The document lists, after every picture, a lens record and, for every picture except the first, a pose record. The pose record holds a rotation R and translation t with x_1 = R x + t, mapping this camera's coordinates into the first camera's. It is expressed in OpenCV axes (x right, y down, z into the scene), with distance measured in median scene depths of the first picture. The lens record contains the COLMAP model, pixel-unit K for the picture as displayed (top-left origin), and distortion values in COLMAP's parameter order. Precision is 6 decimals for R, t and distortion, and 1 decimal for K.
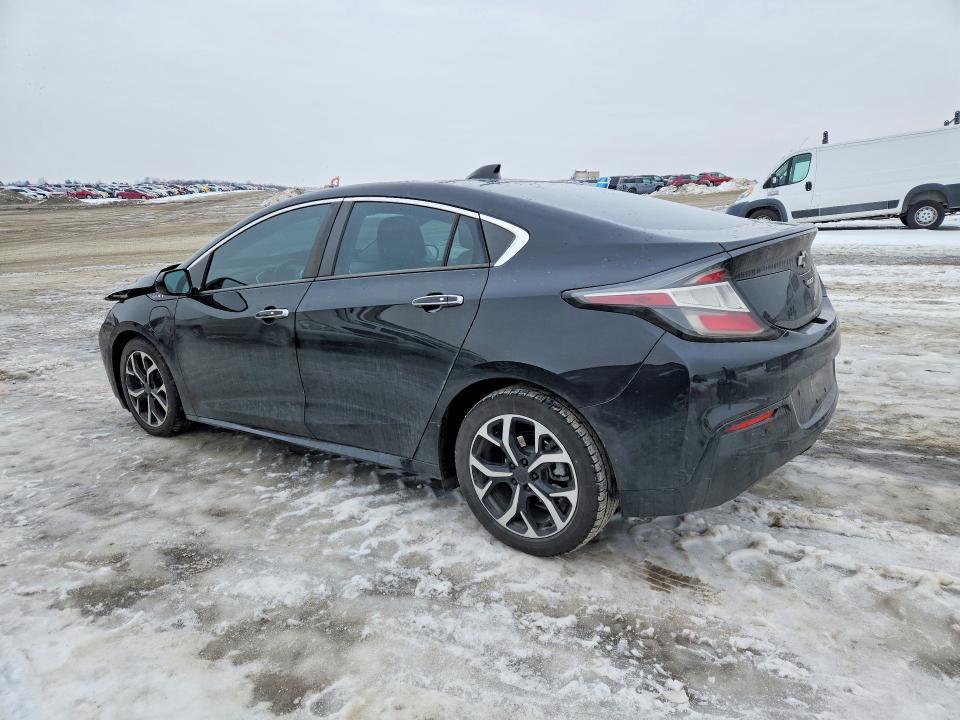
lens RADIAL K [[646.0, 0, 483.6], [0, 646.0, 383.1], [0, 0, 1]] dist [0.100690, -0.085052]
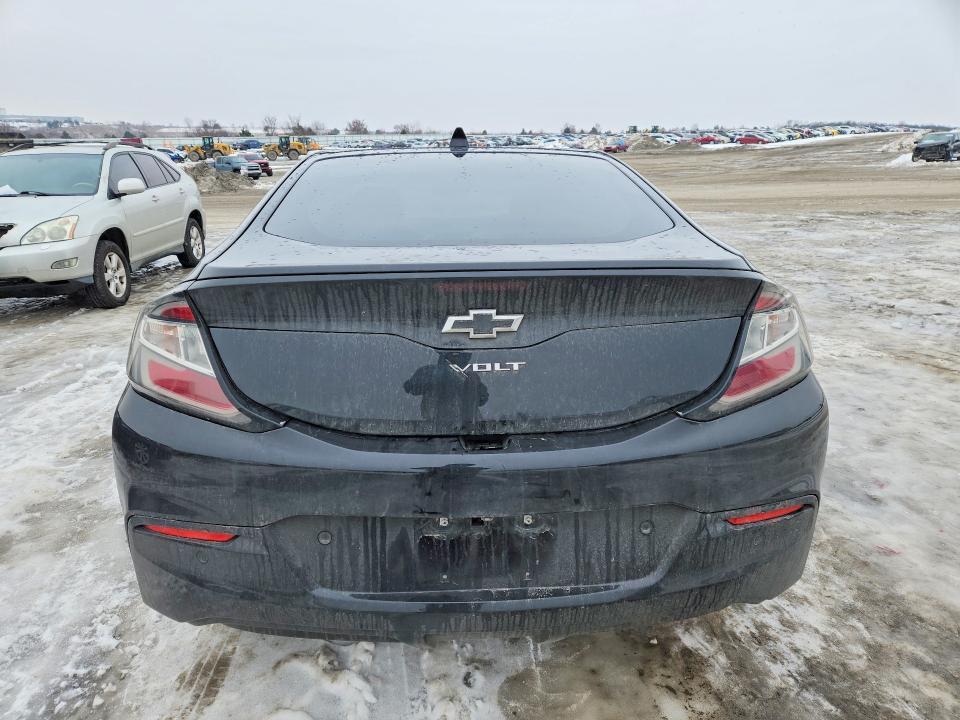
lens RADIAL K [[646.0, 0, 483.6], [0, 646.0, 383.1], [0, 0, 1]] dist [0.100690, -0.085052]
pose [[0.608073, 0.284300, -0.741229, 0.667462], [-0.224800, 0.957125, 0.182691, -0.179617], [0.761388, 0.055539, 0.645913, 0.493577]]
